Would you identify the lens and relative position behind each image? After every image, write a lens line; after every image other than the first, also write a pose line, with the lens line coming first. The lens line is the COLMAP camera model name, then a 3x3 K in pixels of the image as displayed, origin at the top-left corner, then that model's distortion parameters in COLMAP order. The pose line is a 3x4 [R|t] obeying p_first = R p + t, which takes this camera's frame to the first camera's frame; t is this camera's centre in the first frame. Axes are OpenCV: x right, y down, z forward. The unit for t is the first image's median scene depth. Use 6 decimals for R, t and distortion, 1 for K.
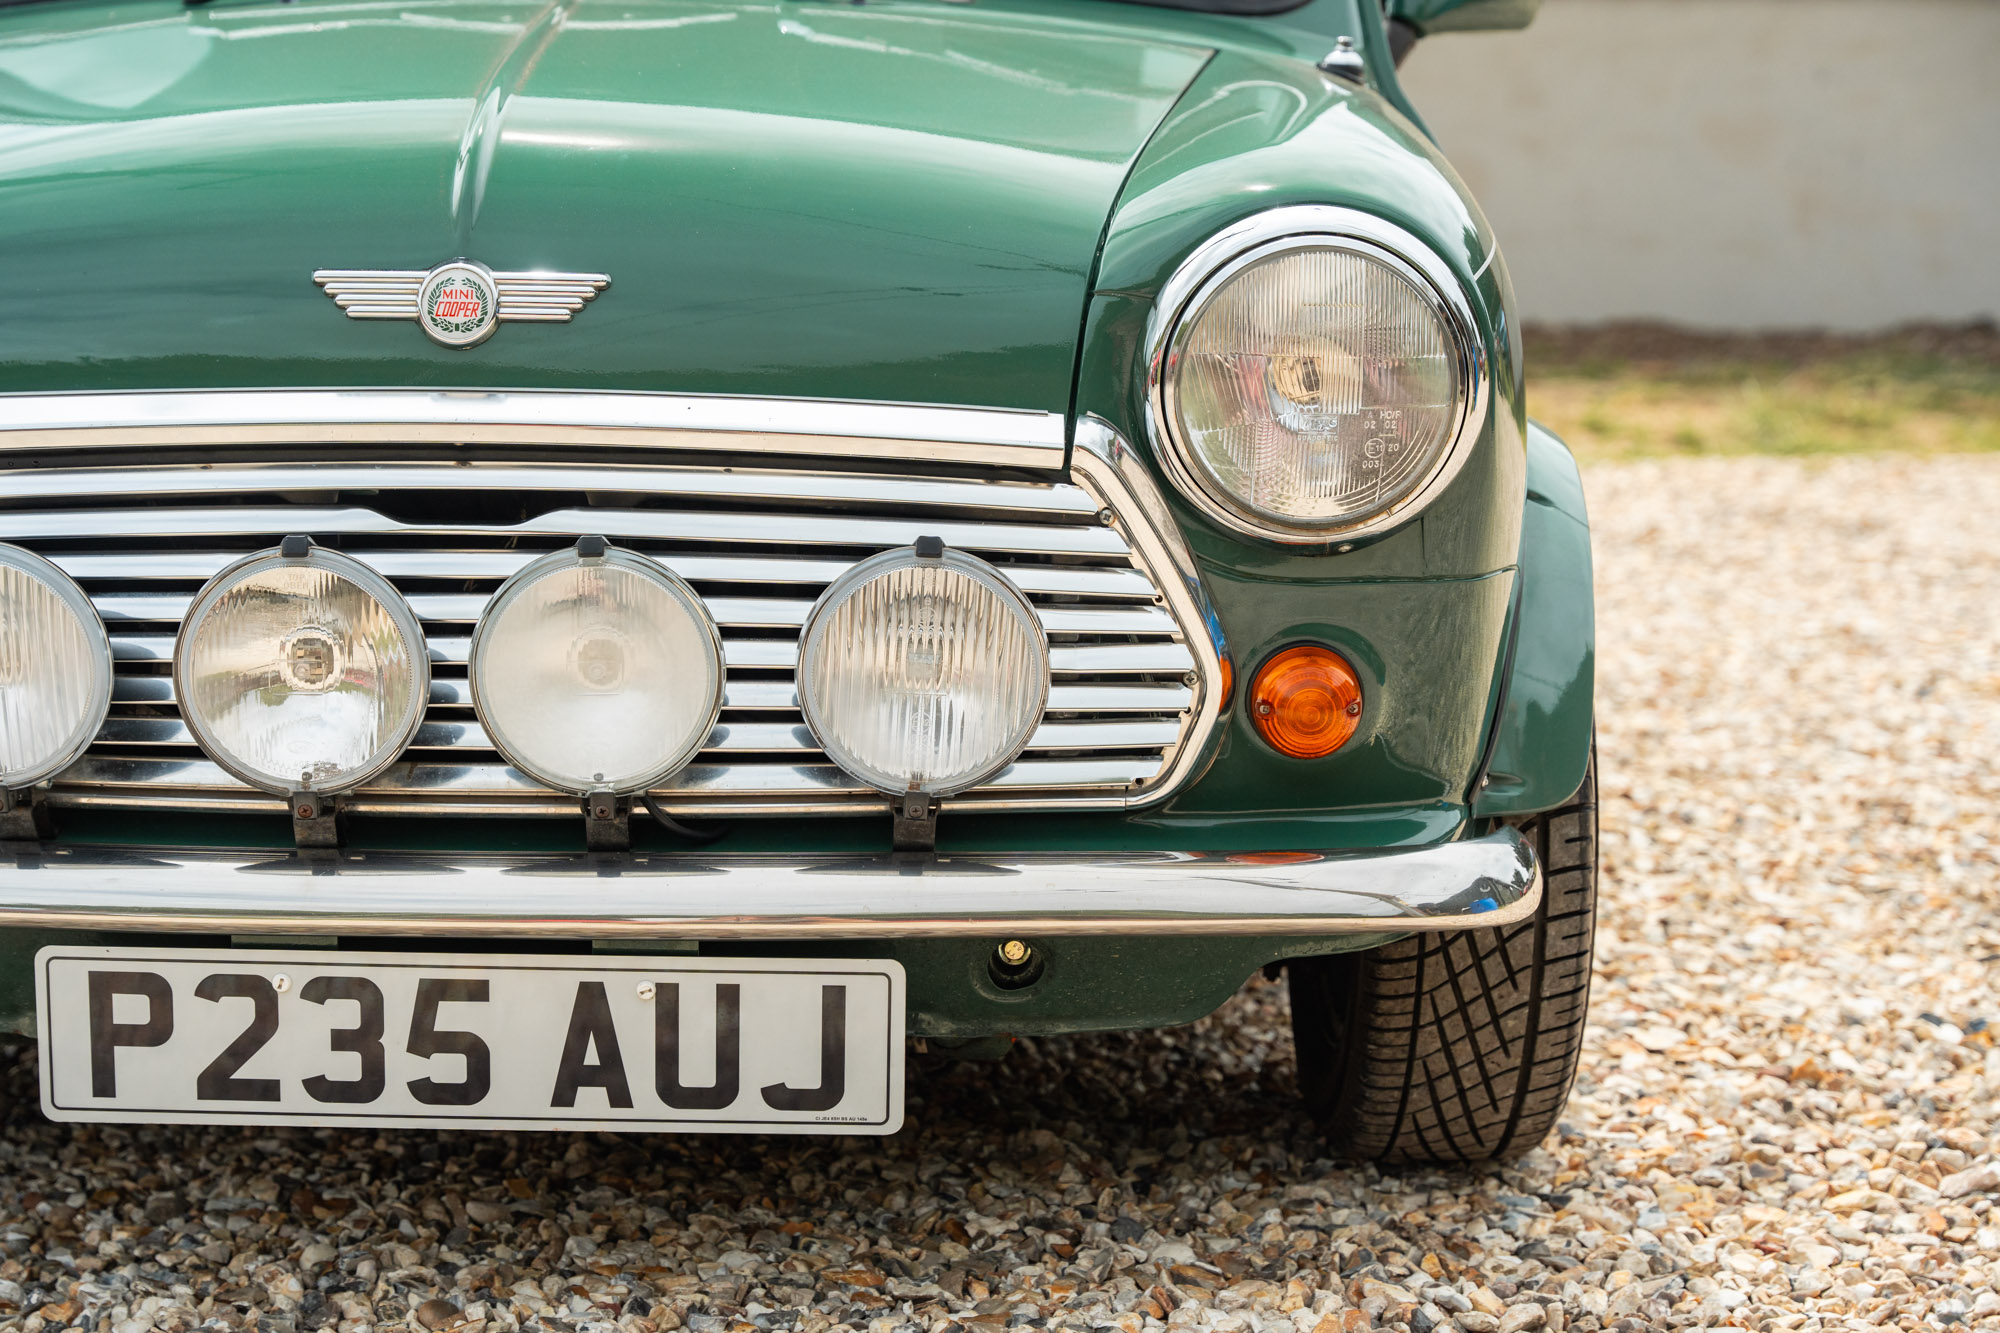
lens RADIAL K [[4058.1, 0, 998.6], [0, 4058.1, 666.4], [0, 0, 1]] dist [-0.005934, 0.000000]
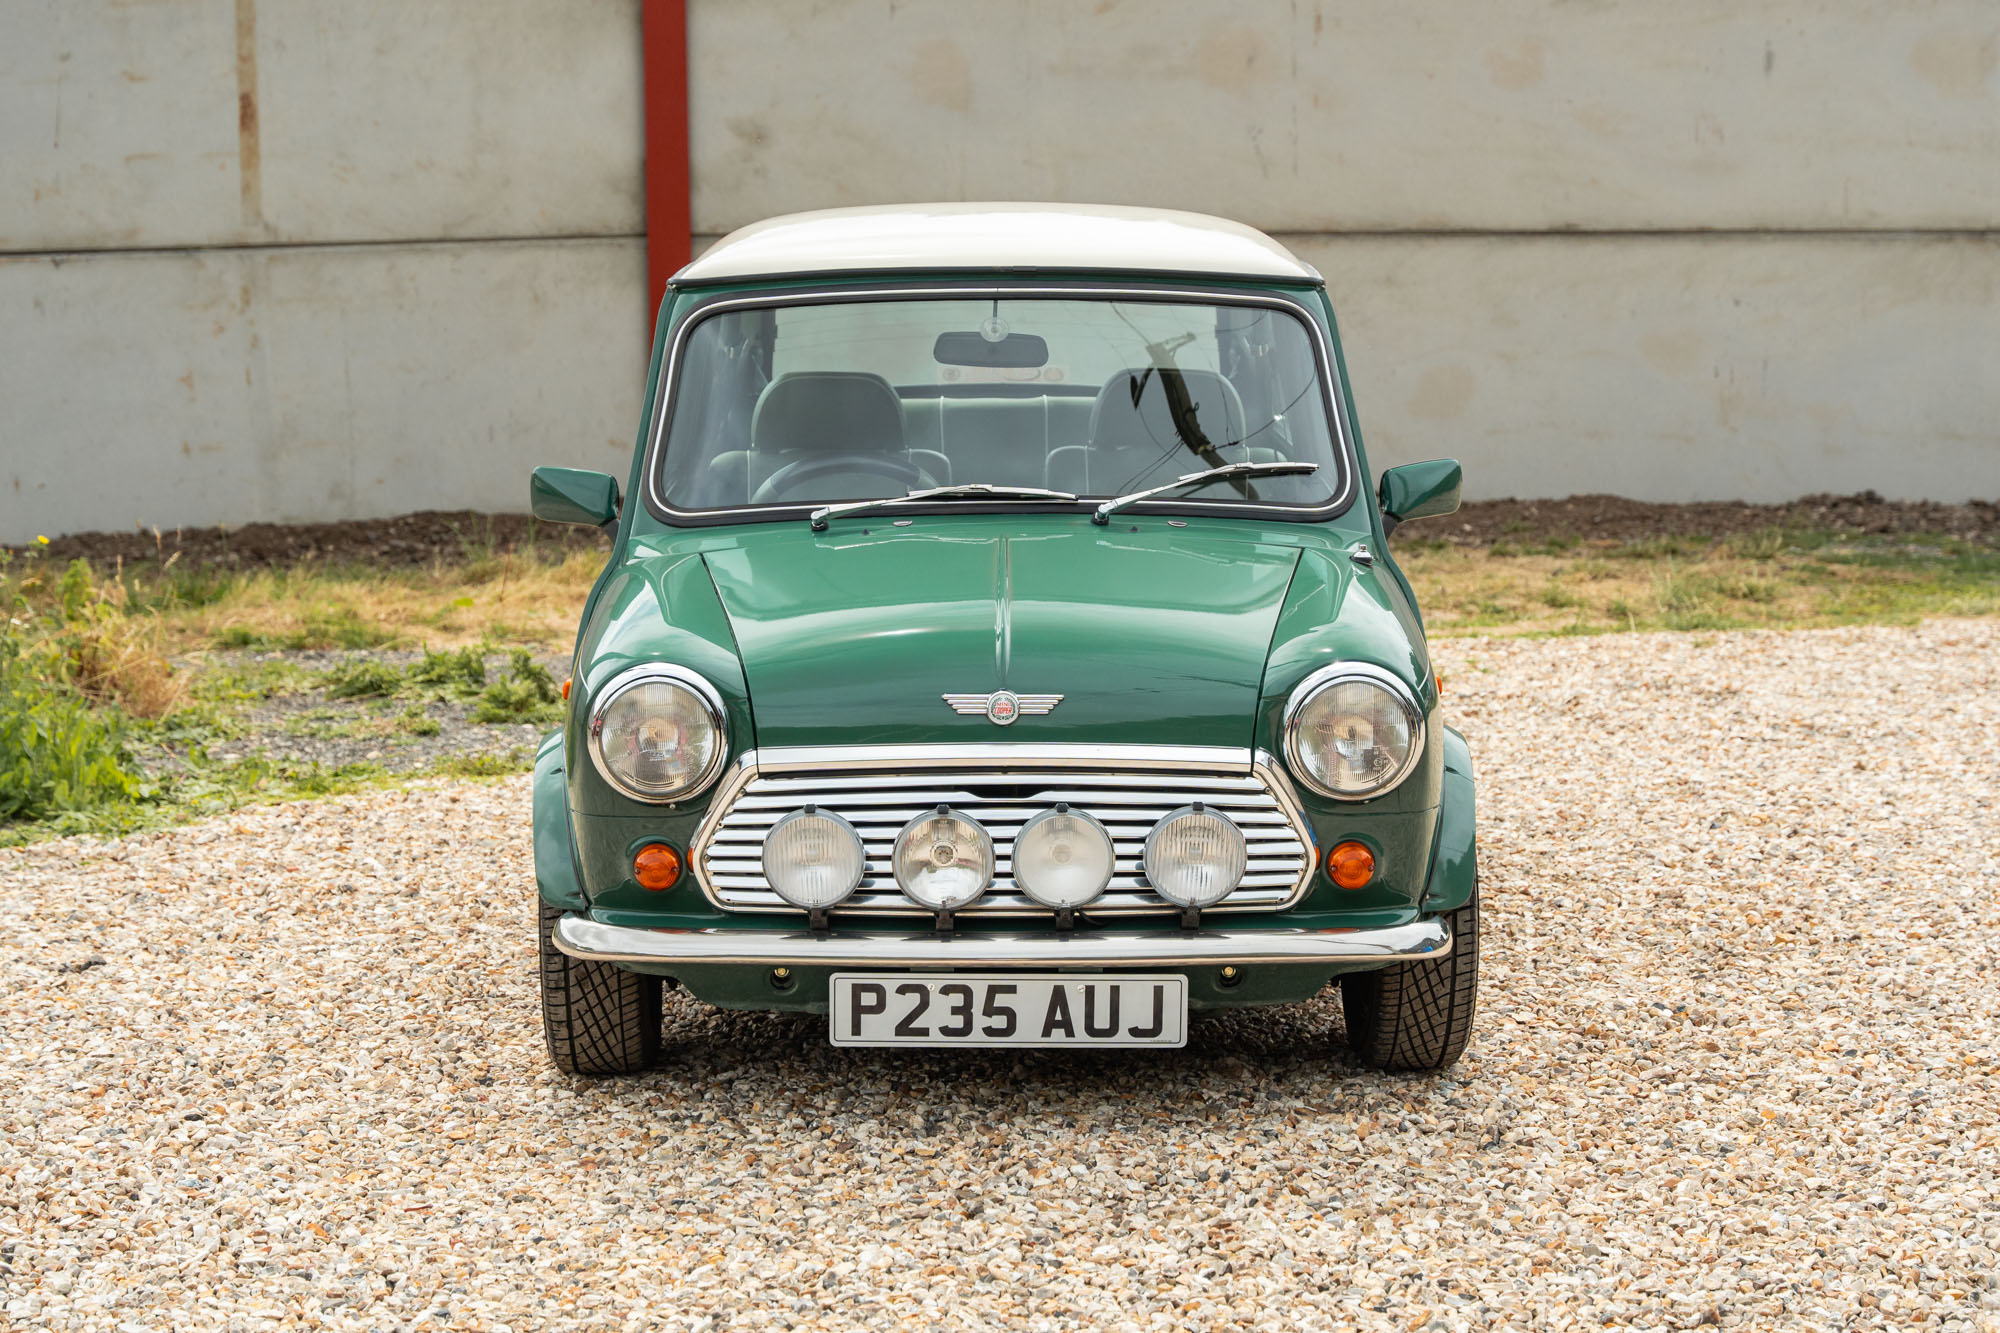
lens RADIAL K [[4048.3, 0, 1018.7], [0, 4048.3, 657.4], [0, 0, 1]] dist [-0.011992, 0.000000]
pose [[0.999927, -0.012054, 0.000735, -0.116198], [0.012067, 0.999719, -0.020428, -0.064978], [-0.000488, 0.020435, 0.999791, -1.340293]]
